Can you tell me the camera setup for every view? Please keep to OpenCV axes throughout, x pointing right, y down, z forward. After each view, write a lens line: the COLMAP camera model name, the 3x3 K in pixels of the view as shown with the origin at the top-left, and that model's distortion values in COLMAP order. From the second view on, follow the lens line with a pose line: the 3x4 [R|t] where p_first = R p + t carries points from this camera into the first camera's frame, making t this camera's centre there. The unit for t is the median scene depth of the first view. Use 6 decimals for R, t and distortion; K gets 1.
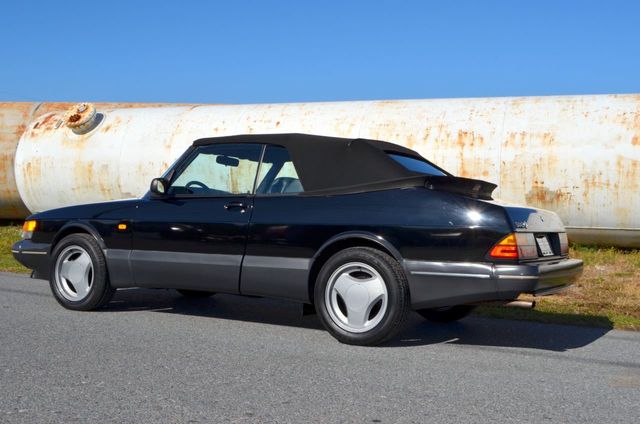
lens RADIAL K [[751.0, 0, 319.9], [0, 751.0, 211.5], [0, 0, 1]] dist [-0.045102, 0.000000]
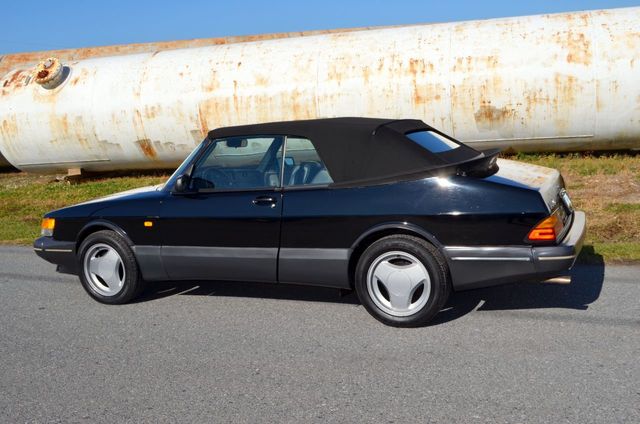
lens RADIAL K [[655.3, 0, 320.7], [0, 655.3, 212.6], [0, 0, 1]] dist [-0.056343, 0.000000]
pose [[0.990752, -0.106985, 0.083449, -0.086875], [0.092738, 0.982900, 0.159083, -0.096576], [-0.099042, -0.149873, 0.983732, 0.085369]]
